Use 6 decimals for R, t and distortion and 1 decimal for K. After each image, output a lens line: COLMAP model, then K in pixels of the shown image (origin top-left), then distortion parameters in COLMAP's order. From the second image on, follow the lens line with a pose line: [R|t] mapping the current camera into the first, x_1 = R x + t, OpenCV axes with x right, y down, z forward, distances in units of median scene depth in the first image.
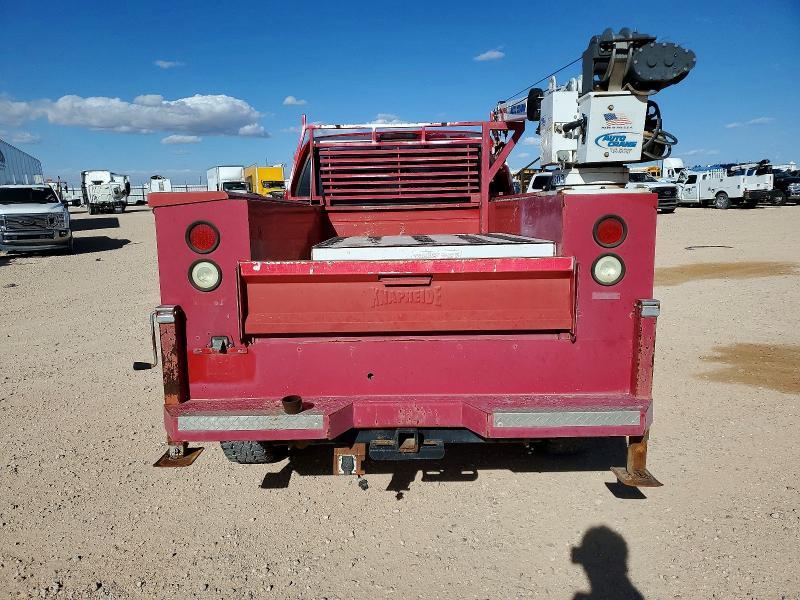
lens RADIAL K [[612.2, 0, 398.9], [0, 612.2, 304.8], [0, 0, 1]] dist [0.000448, 0.000330]
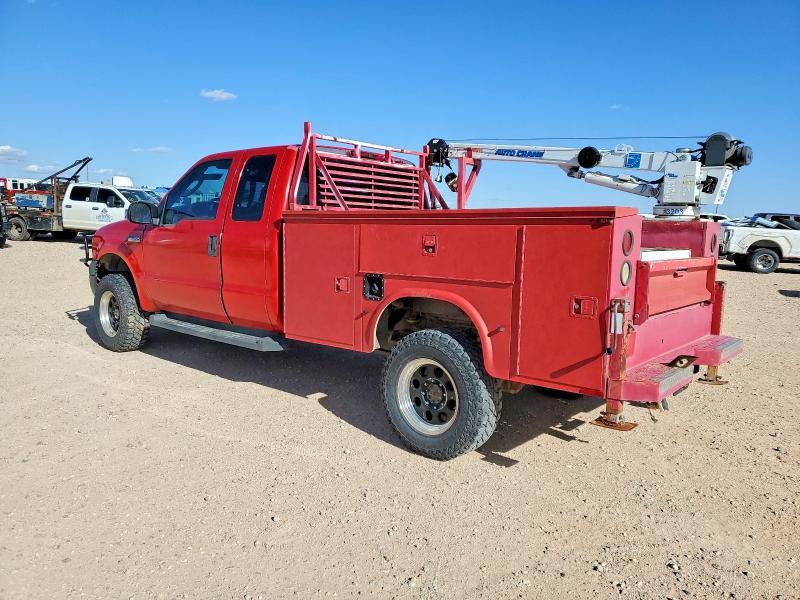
lens RADIAL K [[612.2, 0, 395.9], [0, 612.2, 294.9], [0, 0, 1]] dist [0.000448, 0.000330]
pose [[0.653891, -0.042437, 0.755397, -0.809077], [0.076883, 0.996984, -0.010543, -0.013163], [-0.752672, 0.064972, 0.655182, 0.268460]]
